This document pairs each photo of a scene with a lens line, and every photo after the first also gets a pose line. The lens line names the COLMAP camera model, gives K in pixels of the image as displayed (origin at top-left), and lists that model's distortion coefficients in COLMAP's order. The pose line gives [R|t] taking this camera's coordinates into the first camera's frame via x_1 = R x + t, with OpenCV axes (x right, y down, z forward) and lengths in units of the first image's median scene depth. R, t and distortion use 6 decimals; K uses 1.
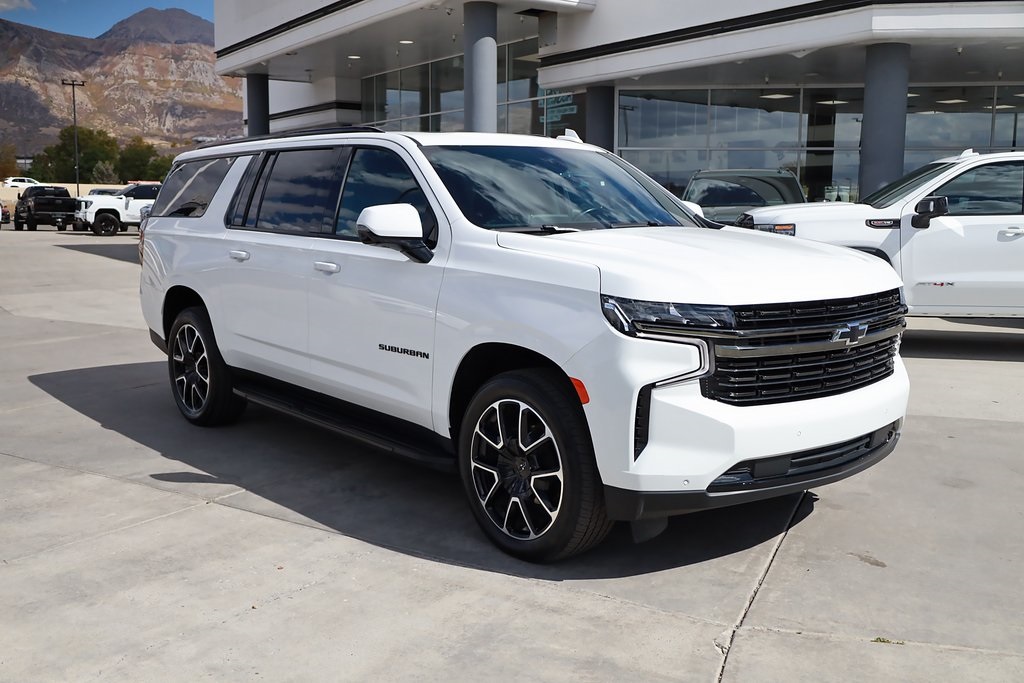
lens RADIAL K [[1048.8, 0, 512.0], [0, 1048.8, 341.5], [0, 0, 1]] dist [-0.023259, 0.024090]
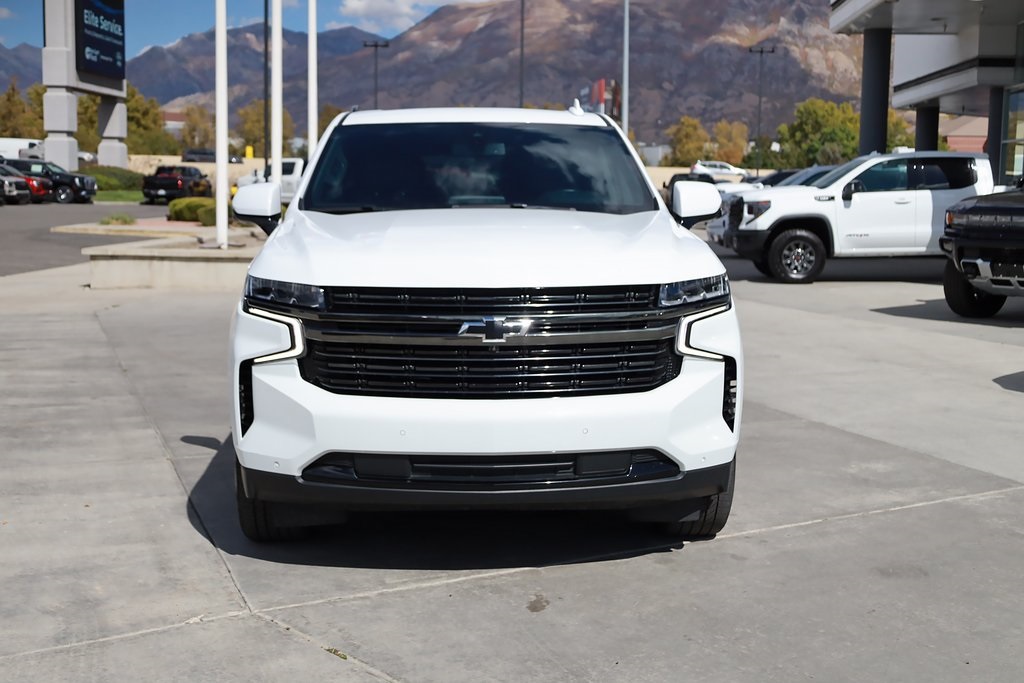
lens RADIAL K [[1395.3, 0, 512.0], [0, 1395.3, 341.5], [0, 0, 1]] dist [0.027823, -0.018531]
pose [[0.776630, 0.068384, -0.626234, 1.067846], [-0.085933, 0.996298, 0.002223, -0.001464], [0.624068, 0.052088, 0.779632, 0.107916]]
